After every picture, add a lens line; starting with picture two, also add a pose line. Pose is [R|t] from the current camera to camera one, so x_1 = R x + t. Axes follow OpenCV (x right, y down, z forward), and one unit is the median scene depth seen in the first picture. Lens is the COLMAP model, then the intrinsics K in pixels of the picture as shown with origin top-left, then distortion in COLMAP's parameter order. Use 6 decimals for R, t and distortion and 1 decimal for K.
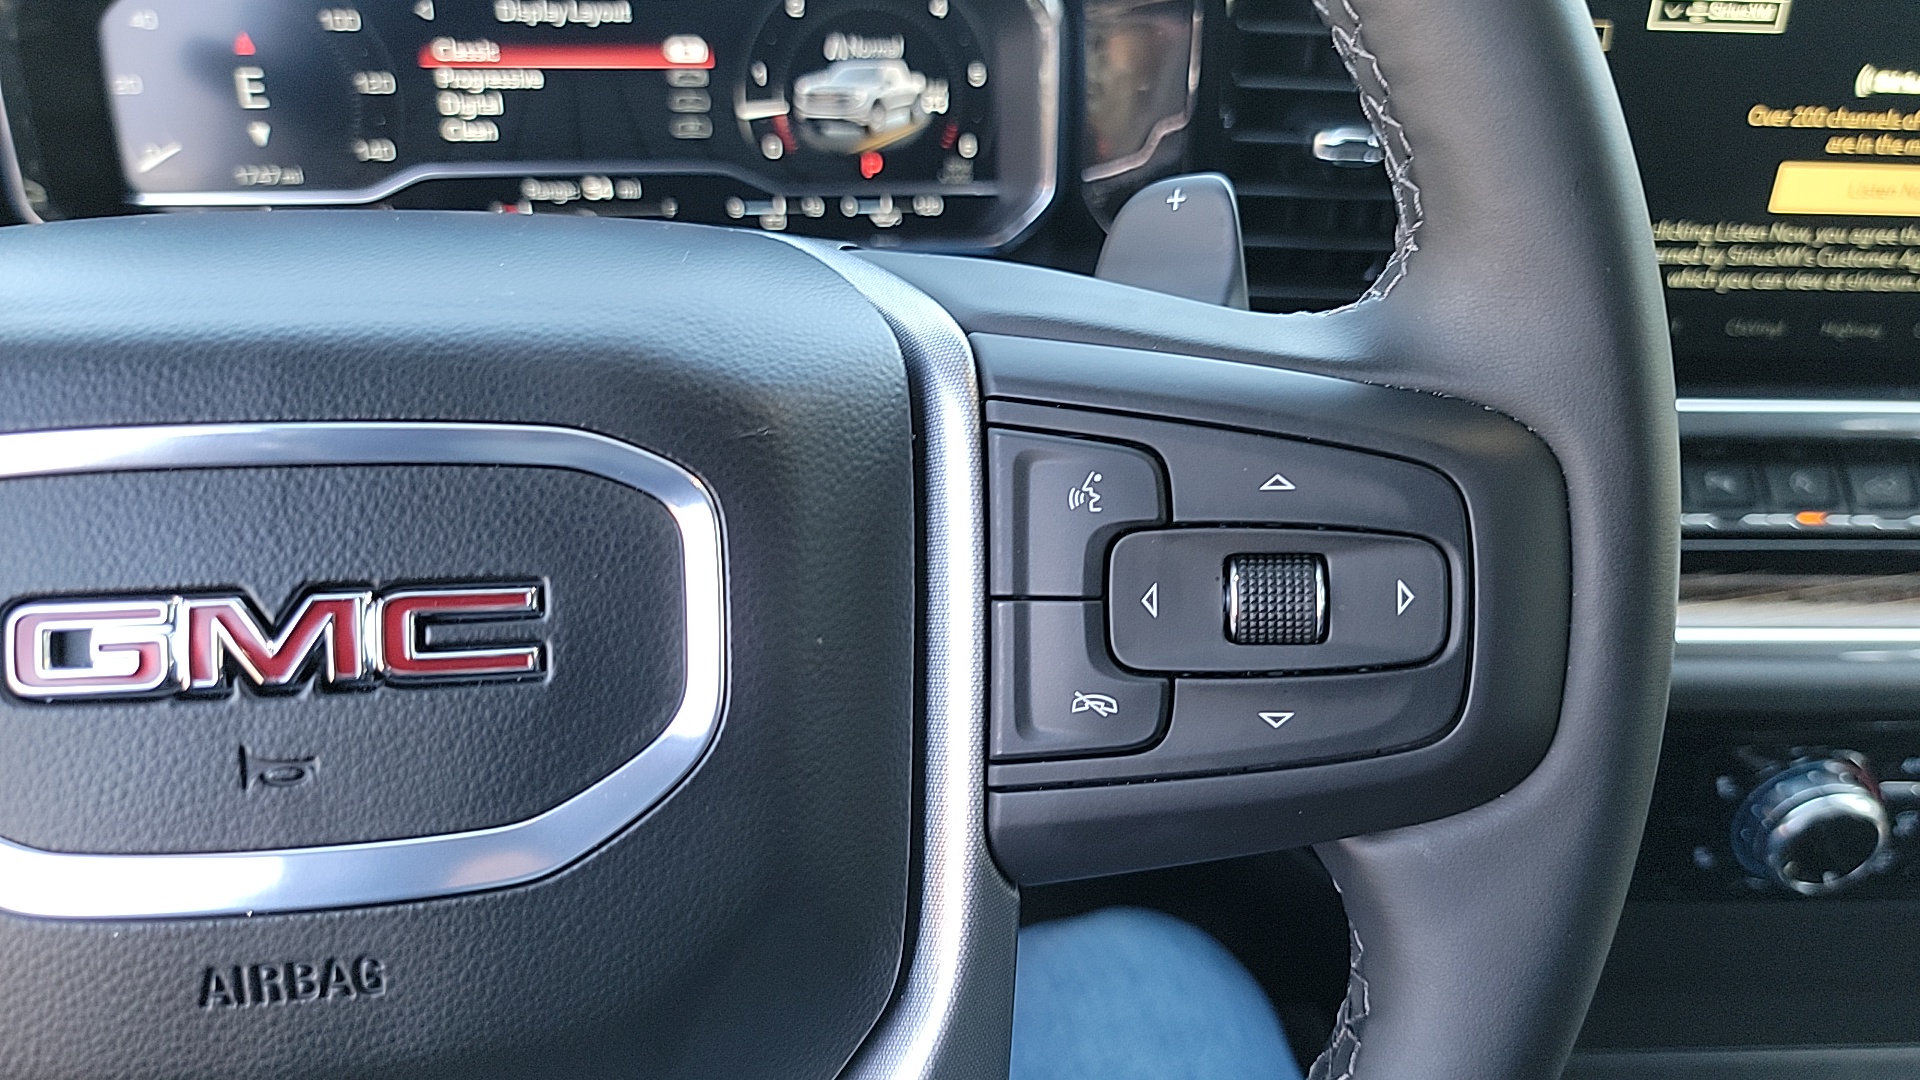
lens RADIAL K [[1395.8, 0, 960.0], [0, 1395.8, 540.0], [0, 0, 1]] dist [0.017200, -0.056768]
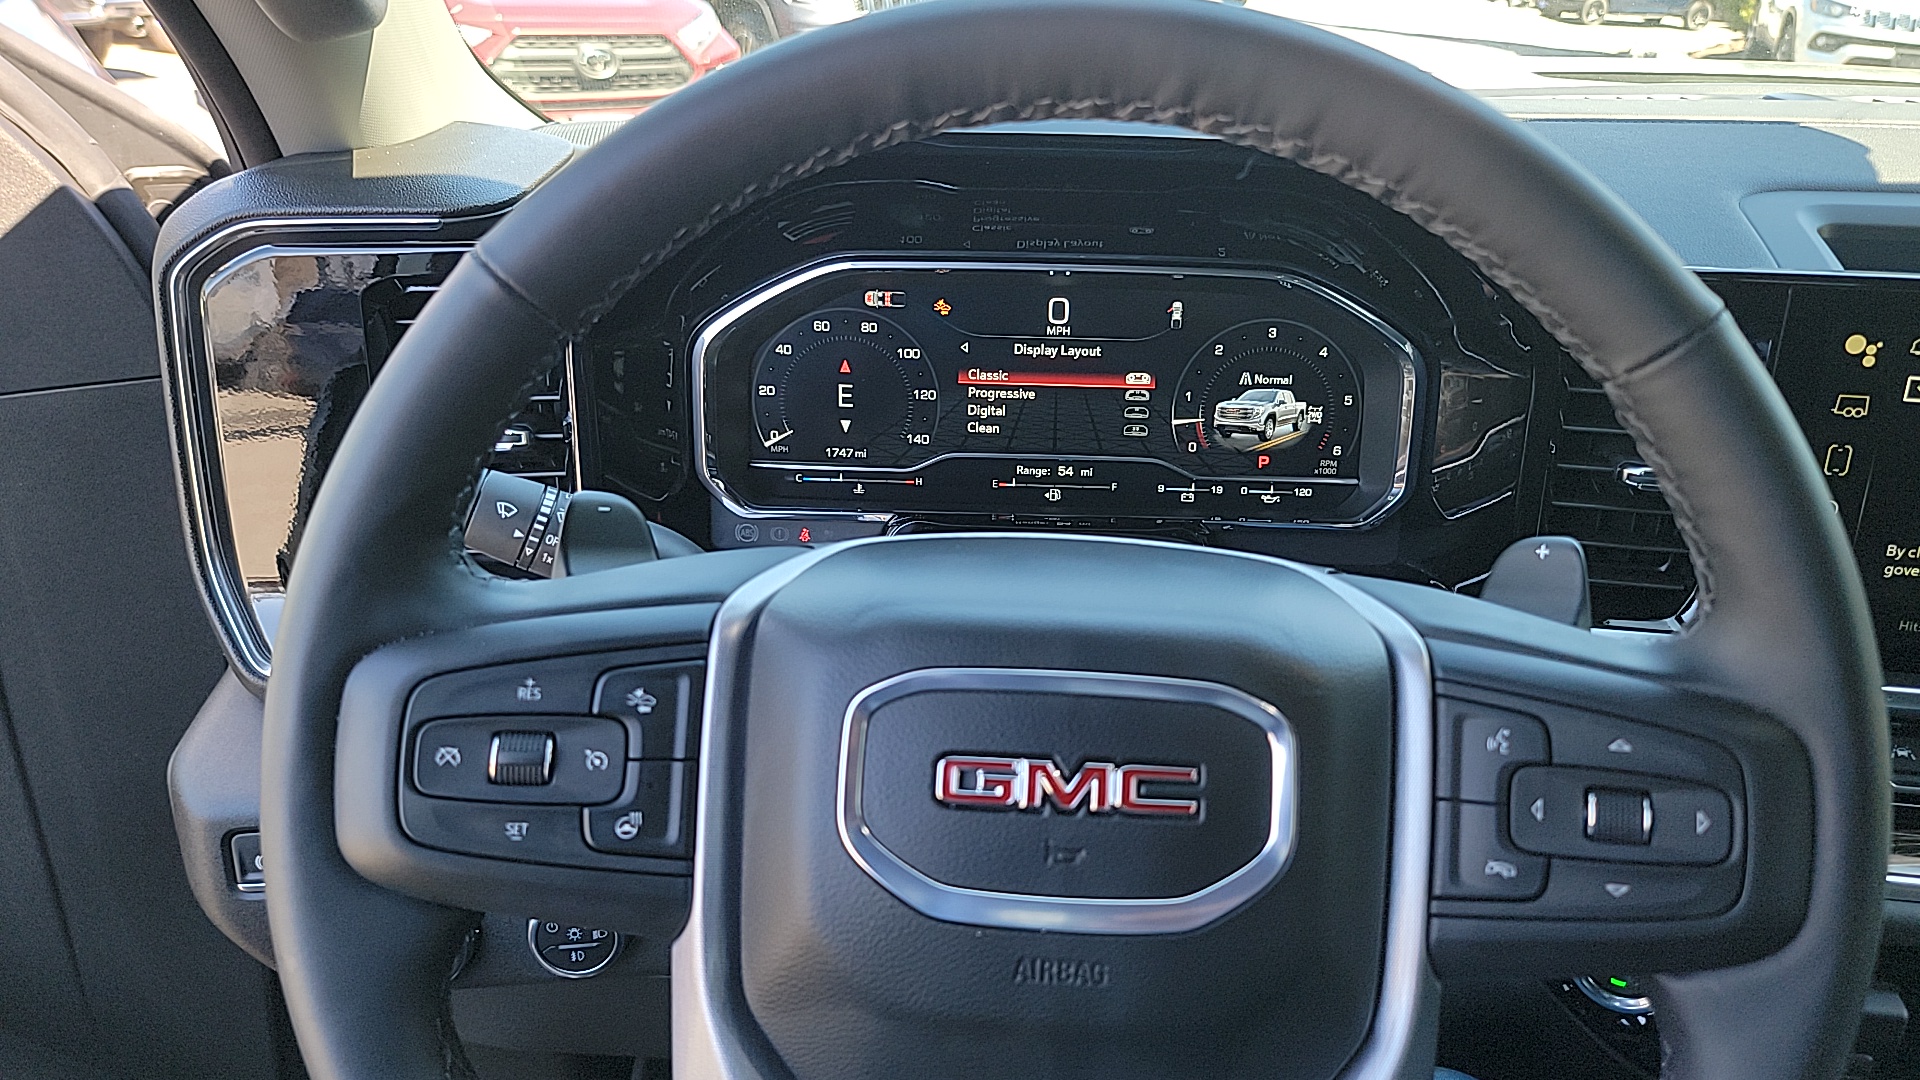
lens RADIAL K [[1342.1, 0, 982.3], [0, 1342.1, 529.7], [0, 0, 1]] dist [0.059281, -0.047771]
pose [[0.984258, 0.059401, -0.166454, -0.249384], [-0.082198, 0.987621, -0.133600, -0.014932], [0.156457, 0.145179, 0.976957, -0.690443]]
